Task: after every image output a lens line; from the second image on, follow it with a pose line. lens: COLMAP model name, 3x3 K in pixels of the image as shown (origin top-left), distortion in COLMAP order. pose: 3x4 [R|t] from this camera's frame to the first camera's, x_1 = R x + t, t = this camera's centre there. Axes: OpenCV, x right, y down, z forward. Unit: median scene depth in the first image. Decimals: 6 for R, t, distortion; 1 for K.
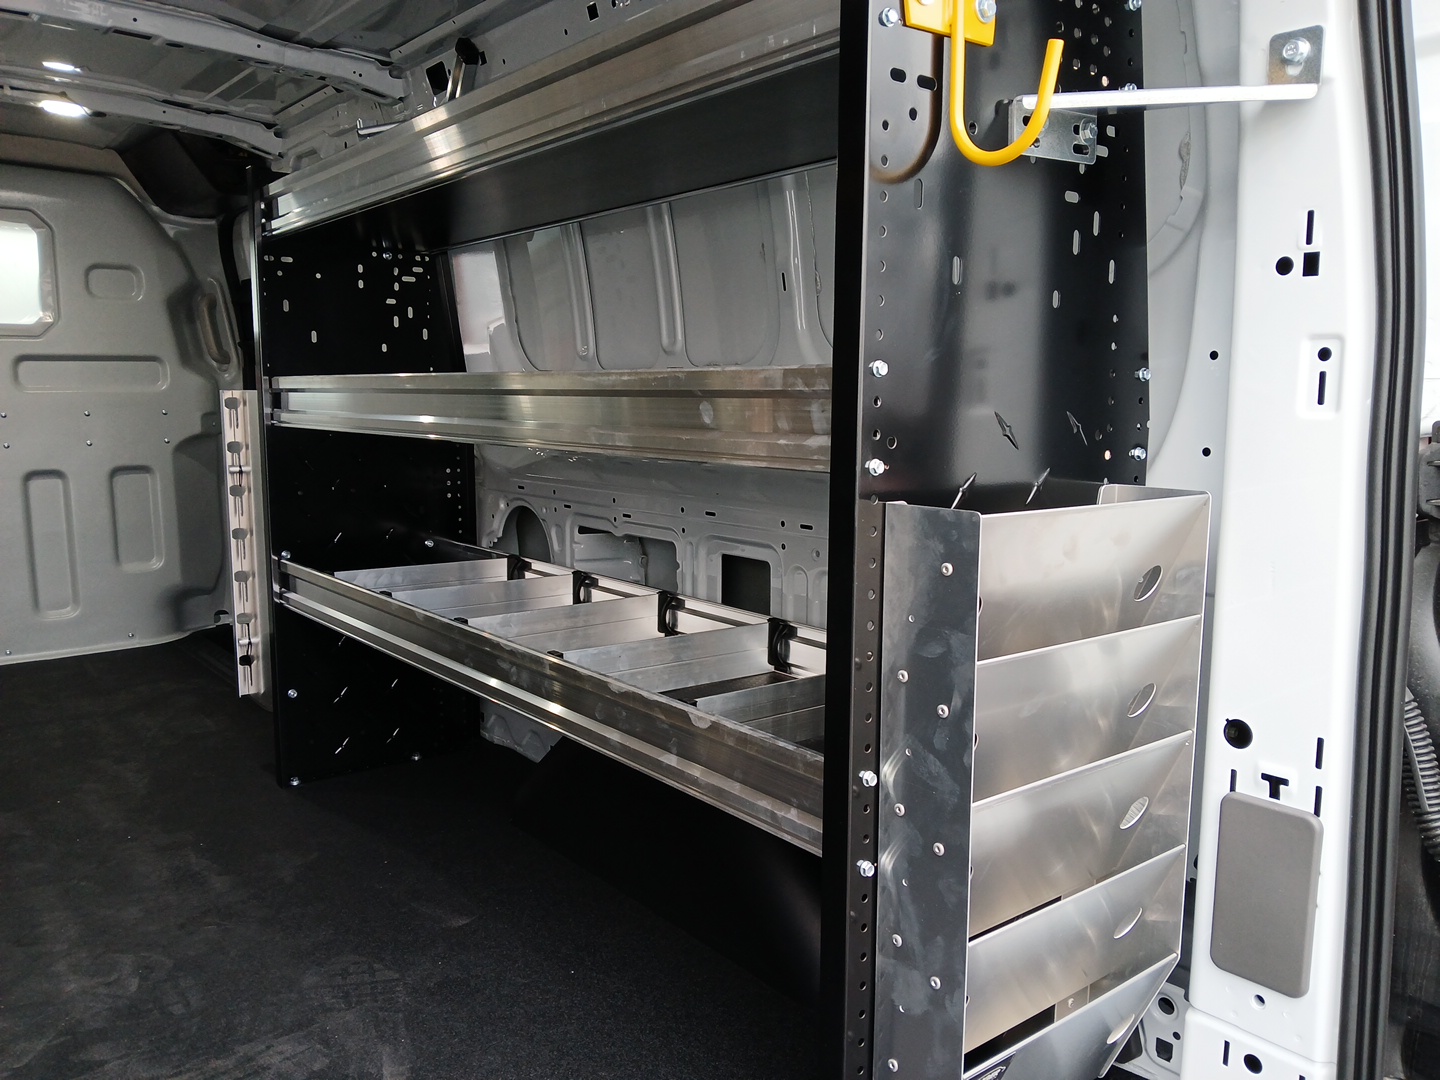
lens RADIAL K [[1107.5, 0, 720.0], [0, 1107.5, 540.0], [0, 0, 1]] dist [-0.000869, -0.004519]
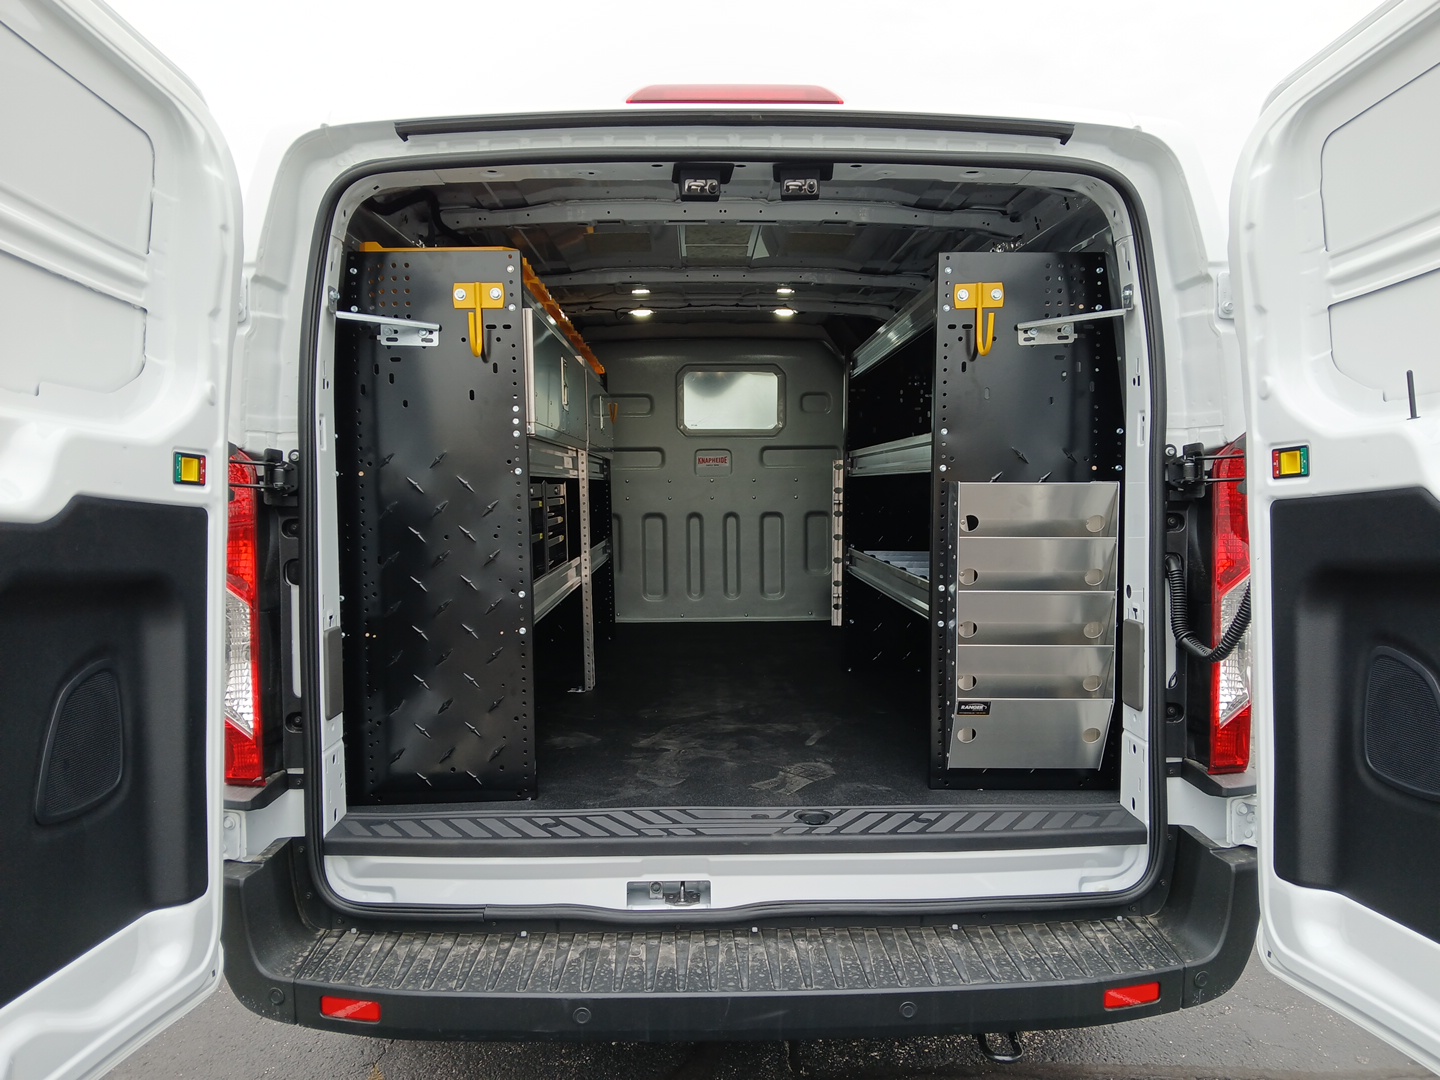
lens RADIAL K [[1120.2, 0, 720.0], [0, 1120.2, 540.0], [0, 0, 1]] dist [0.092814, -0.251642]
pose [[0.788530, 0.026381, -0.614430, 0.565033], [-0.079858, 0.995013, -0.059765, 0.127686], [0.609789, 0.096193, 0.786705, -0.594196]]
